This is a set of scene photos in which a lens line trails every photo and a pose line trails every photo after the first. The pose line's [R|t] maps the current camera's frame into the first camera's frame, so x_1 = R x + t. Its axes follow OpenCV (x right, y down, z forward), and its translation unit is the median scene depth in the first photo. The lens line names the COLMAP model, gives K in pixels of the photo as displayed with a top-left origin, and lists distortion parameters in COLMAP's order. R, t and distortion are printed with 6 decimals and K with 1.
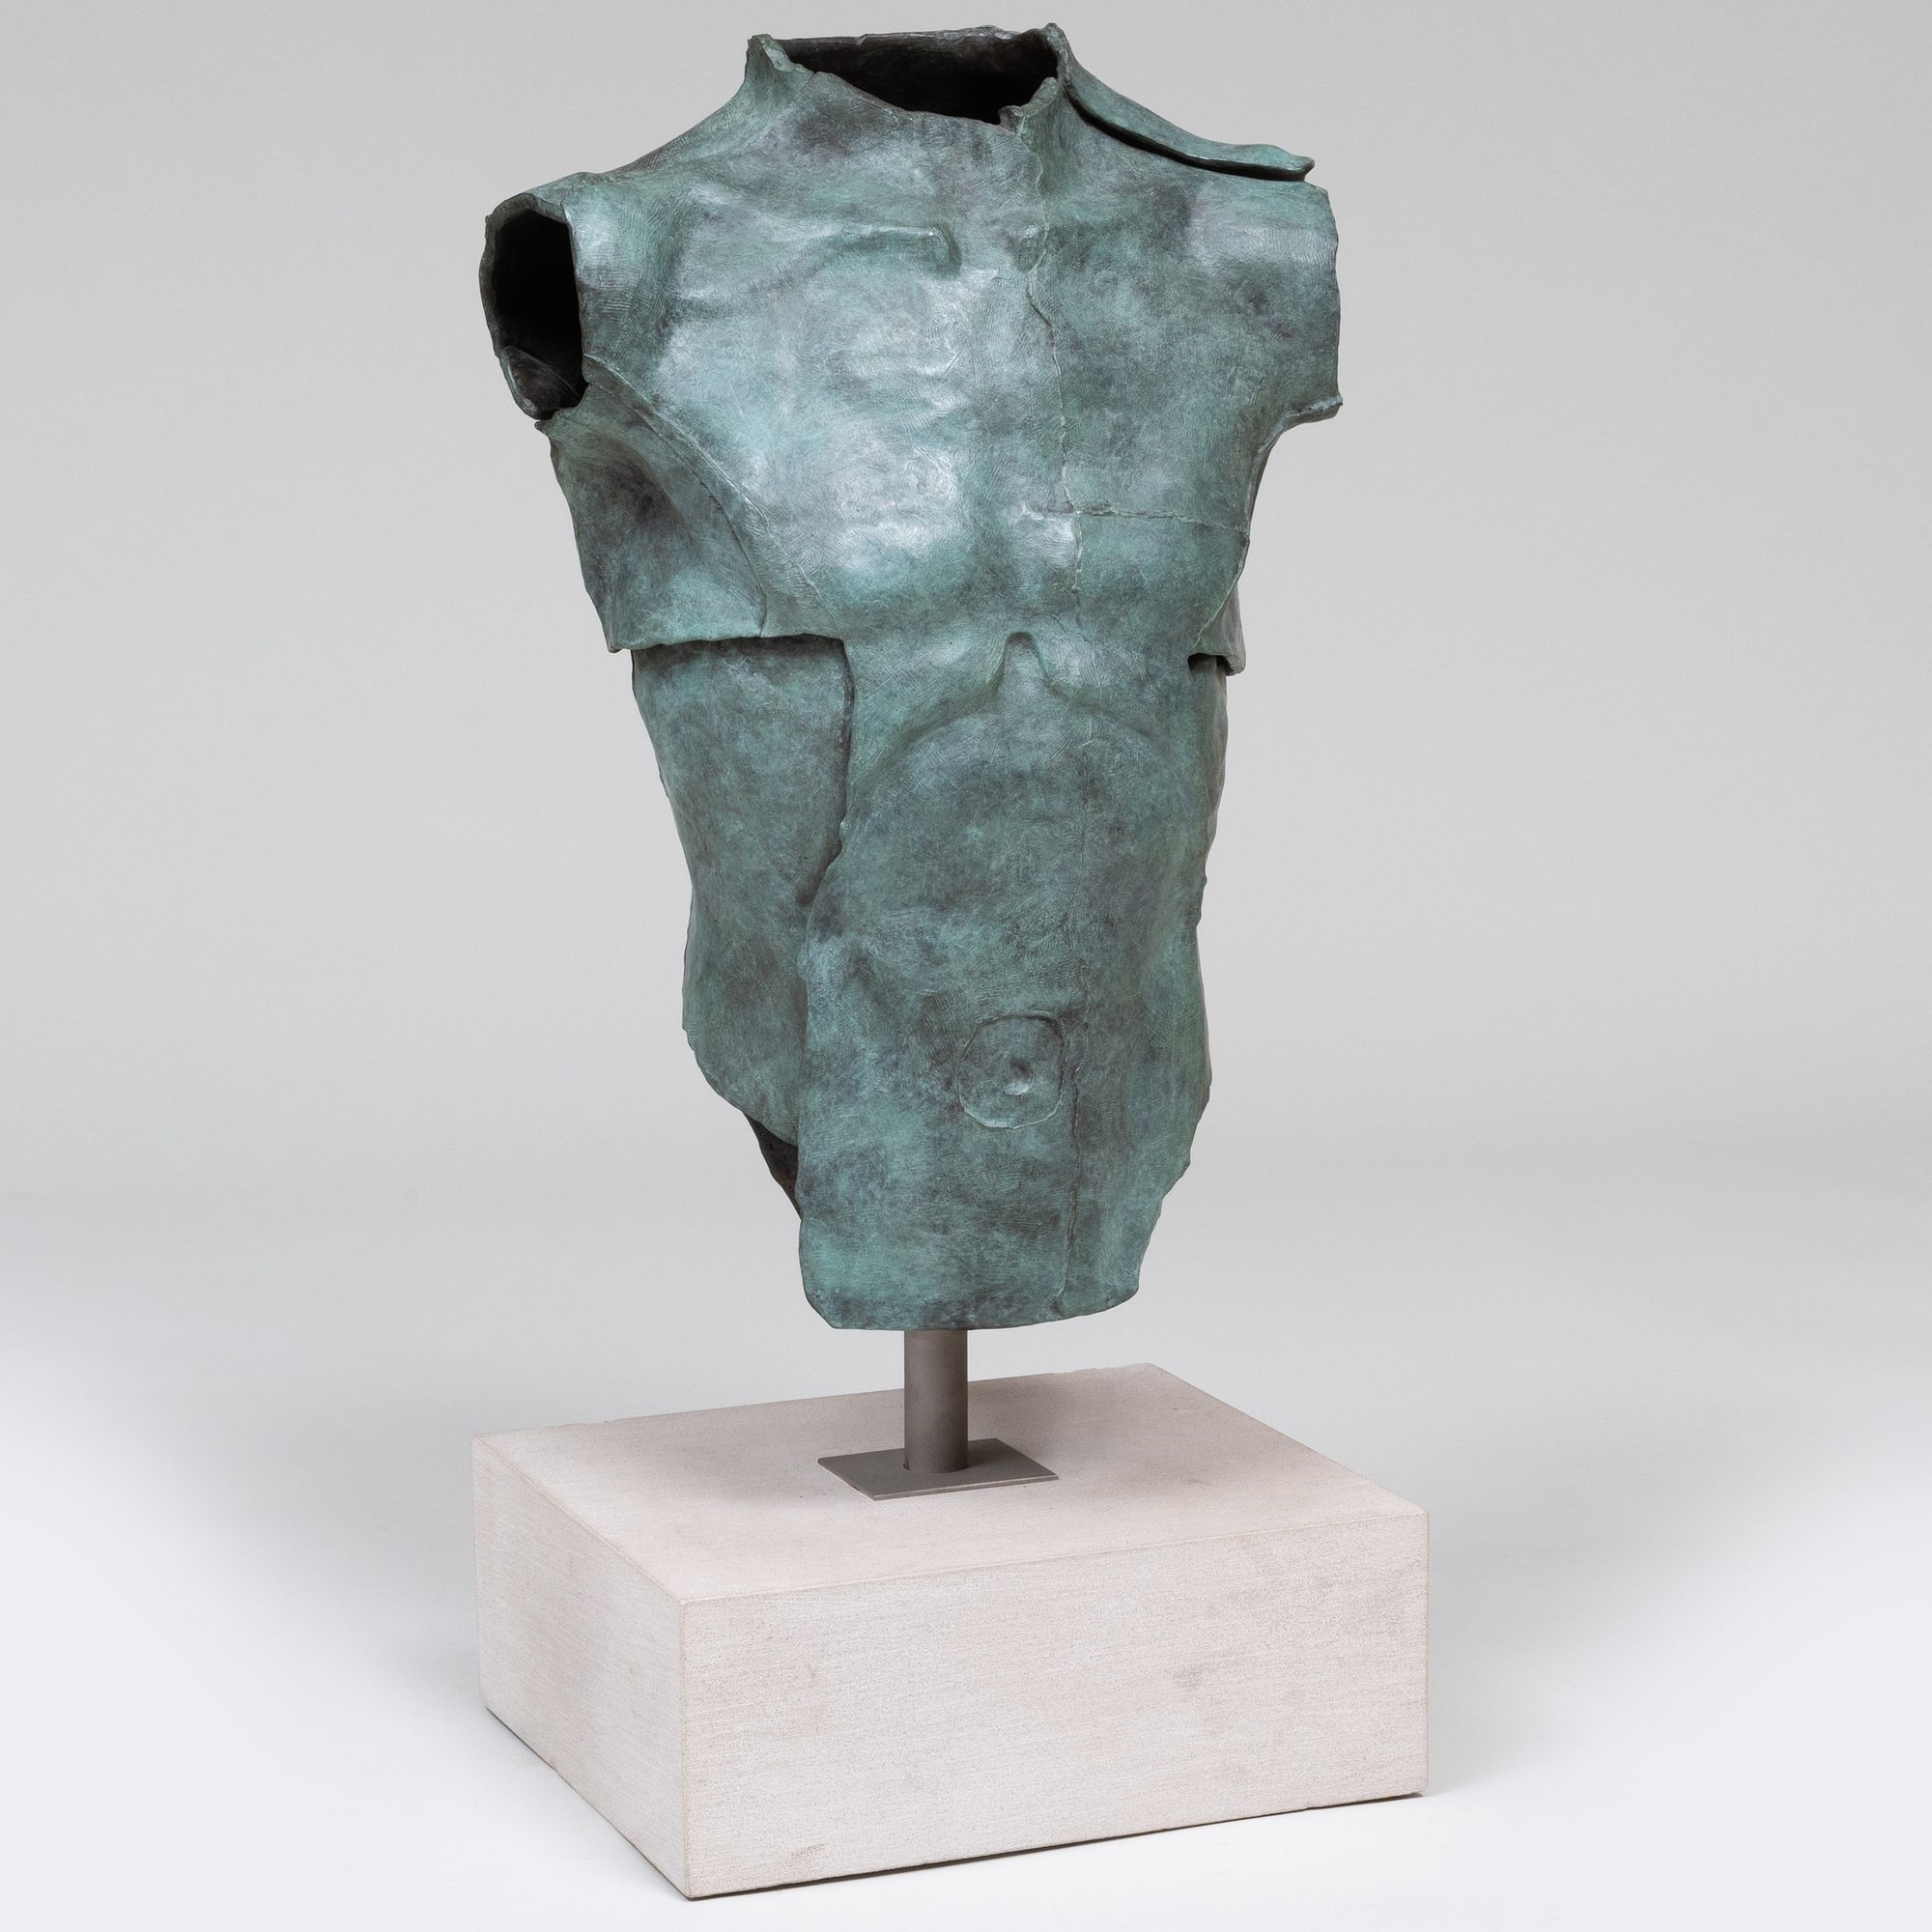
lens RADIAL K [[4434.8, 0, 966.0], [0, 4434.8, 961.9], [0, 0, 1]] dist [-0.073113, 0.000000]
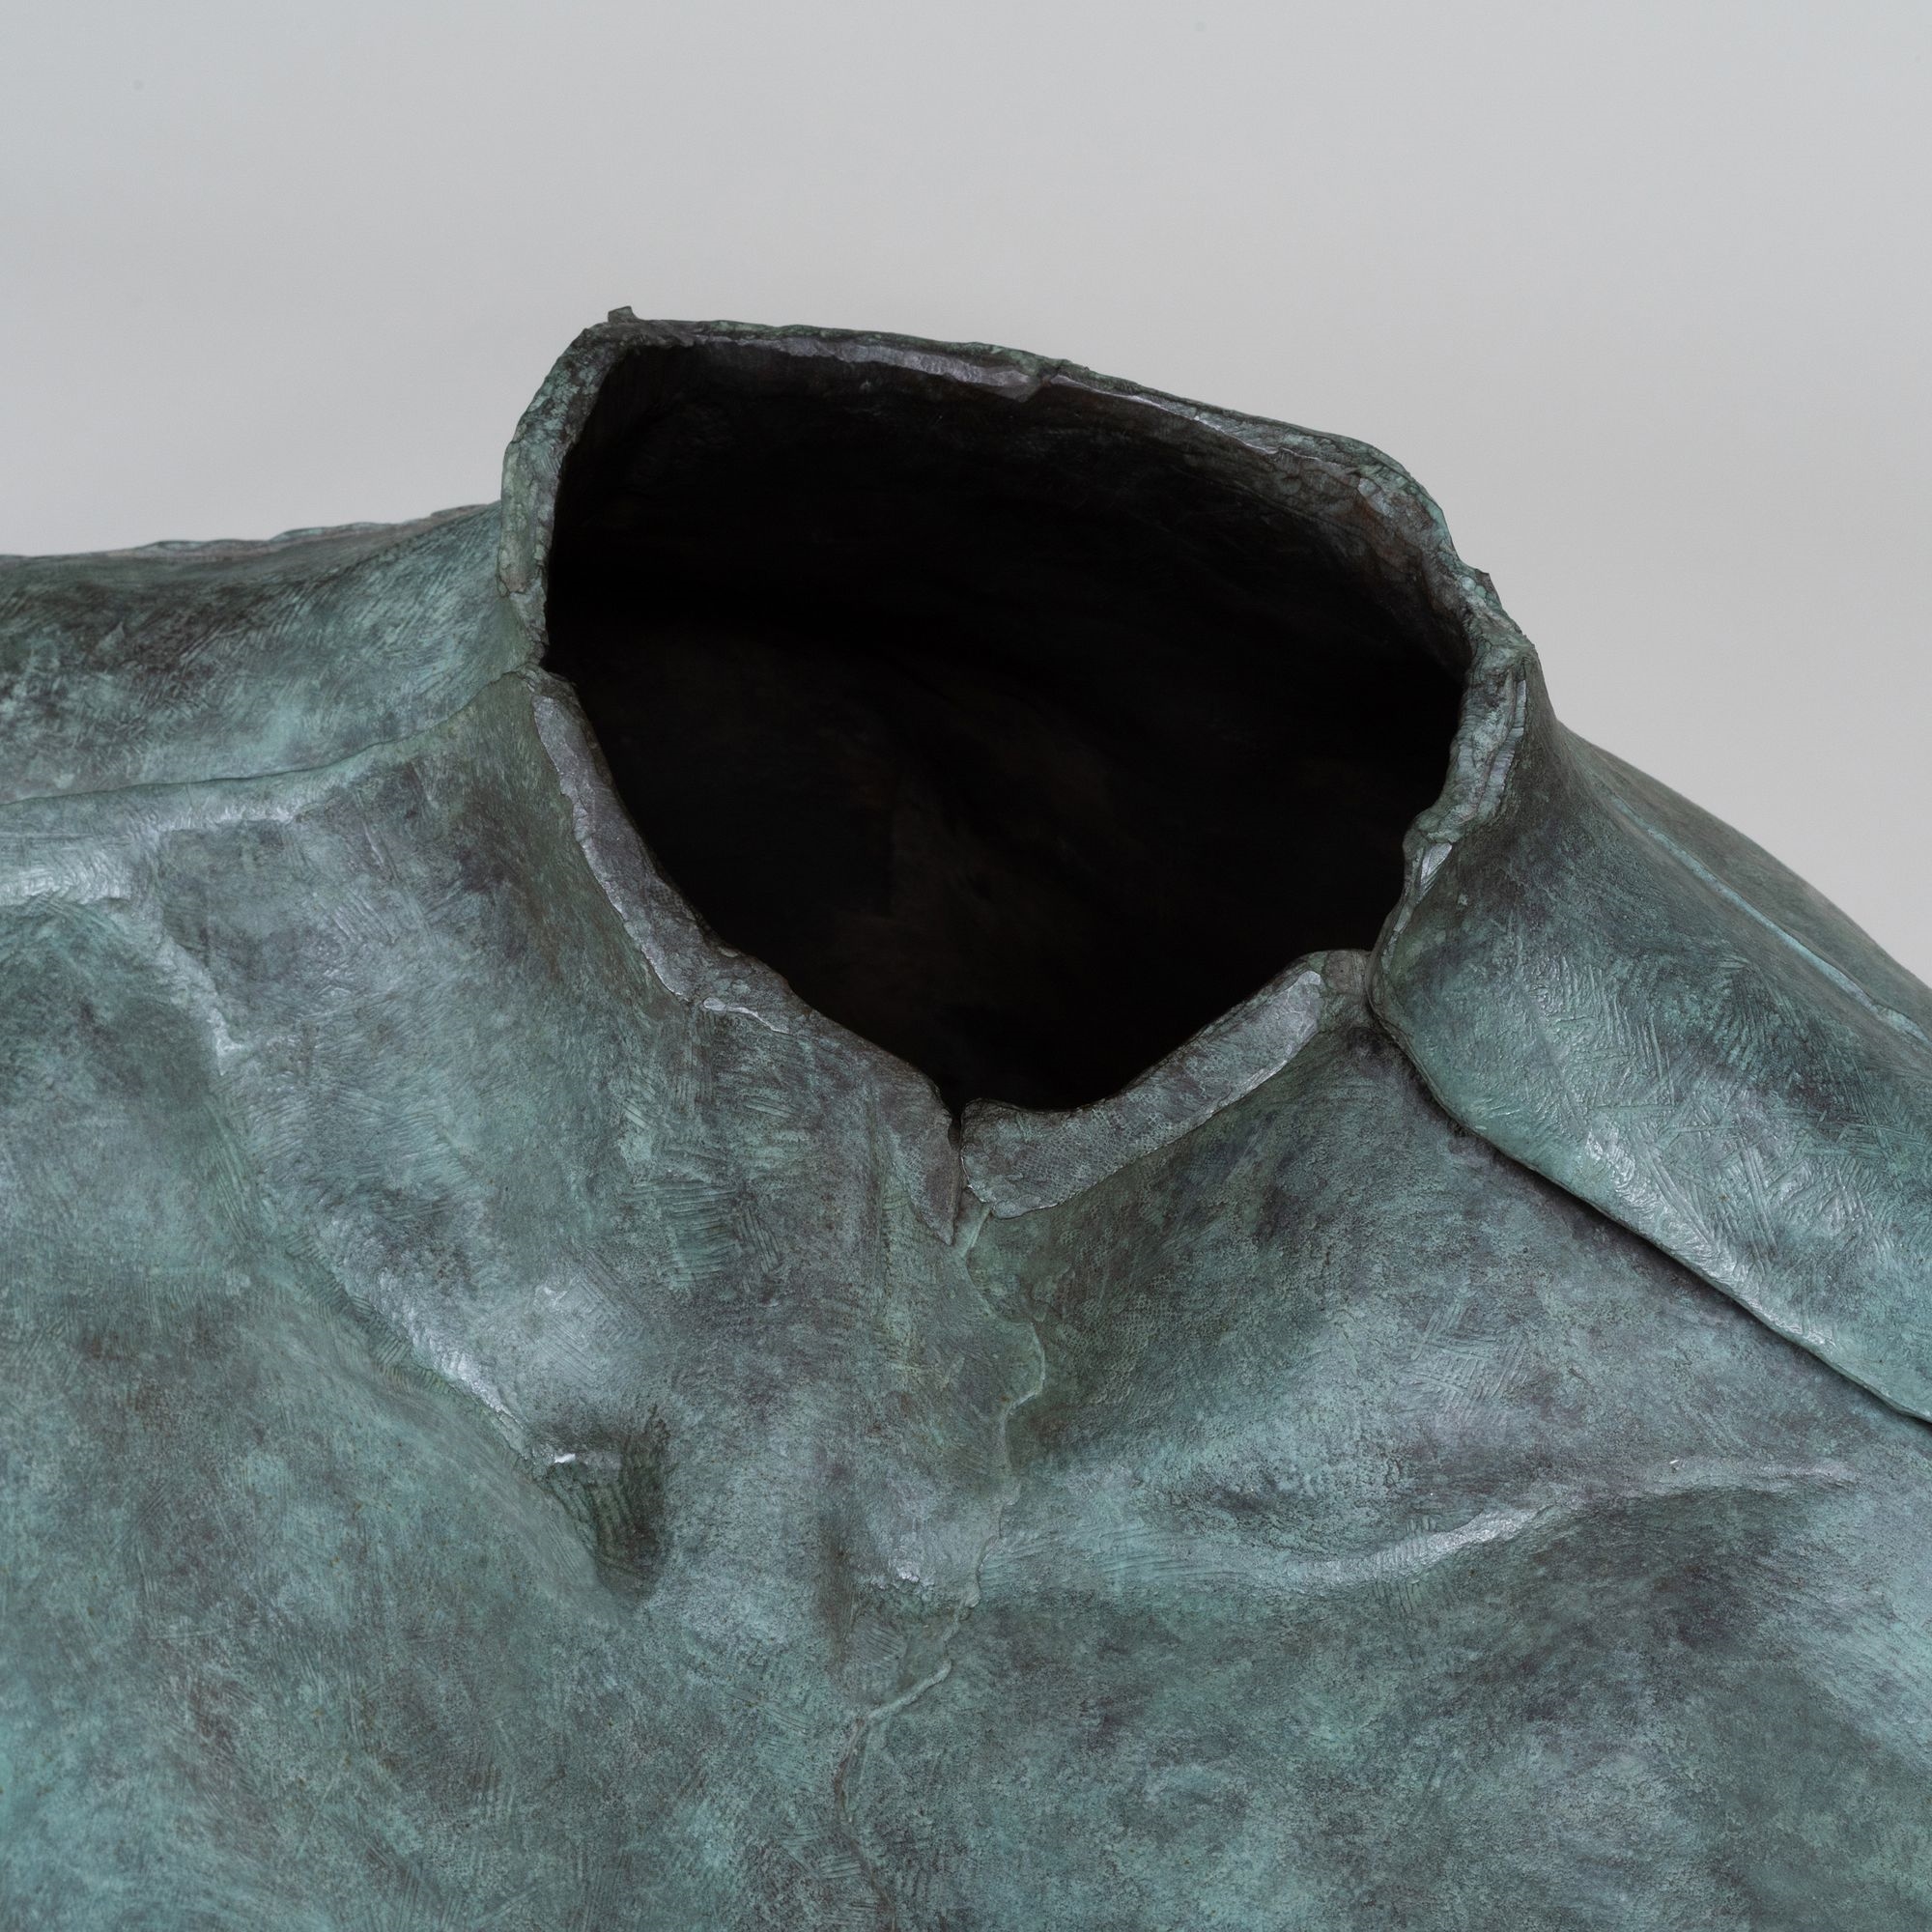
lens RADIAL K [[4434.8, 0, 964.8], [0, 4434.8, 966.3], [0, 0, 1]] dist [-0.073113, 0.000000]
pose [[0.757767, 0.437333, -0.484281, 0.127785], [-0.157844, 0.842977, 0.514272, -0.329748], [0.633146, -0.313258, 0.707811, 0.815242]]
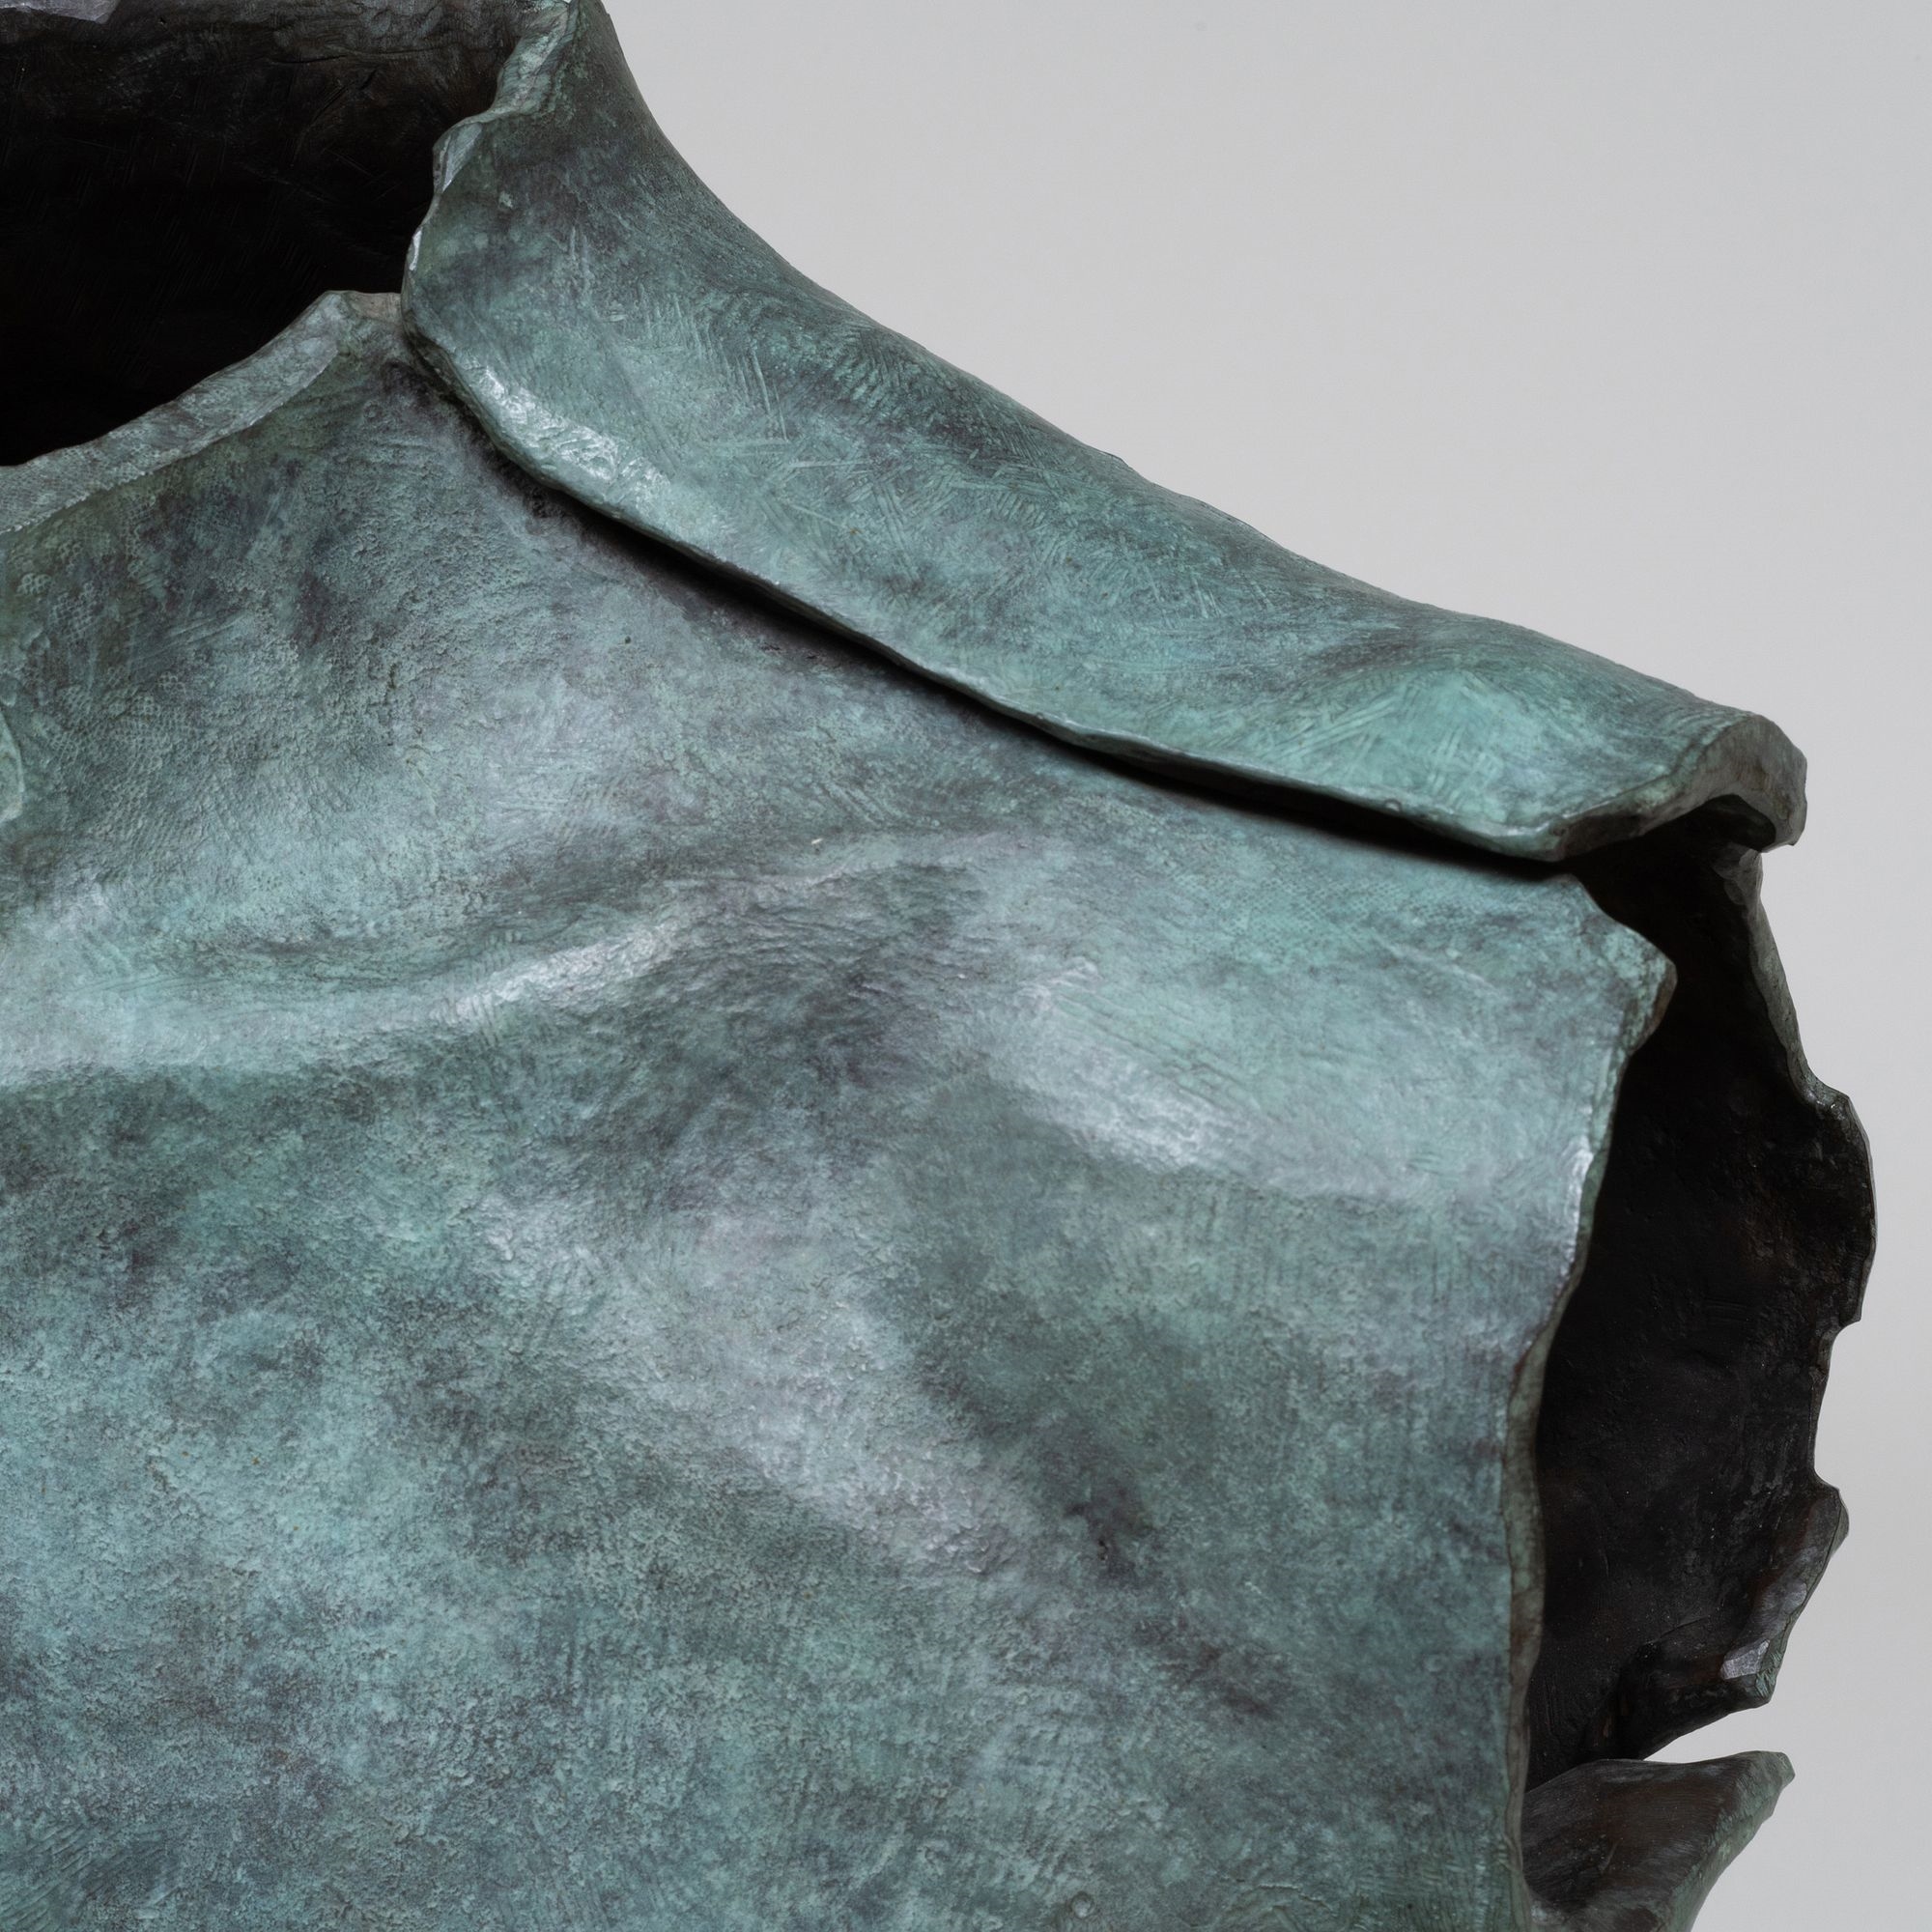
lens RADIAL K [[4434.8, 0, 968.6], [0, 4434.8, 967.1], [0, 0, 1]] dist [-0.073113, 0.000000]
pose [[0.794083, 0.188384, -0.577879, 0.172889], [-0.098614, 0.978090, 0.183342, -0.211996], [0.599757, -0.088602, 0.795262, 0.854556]]
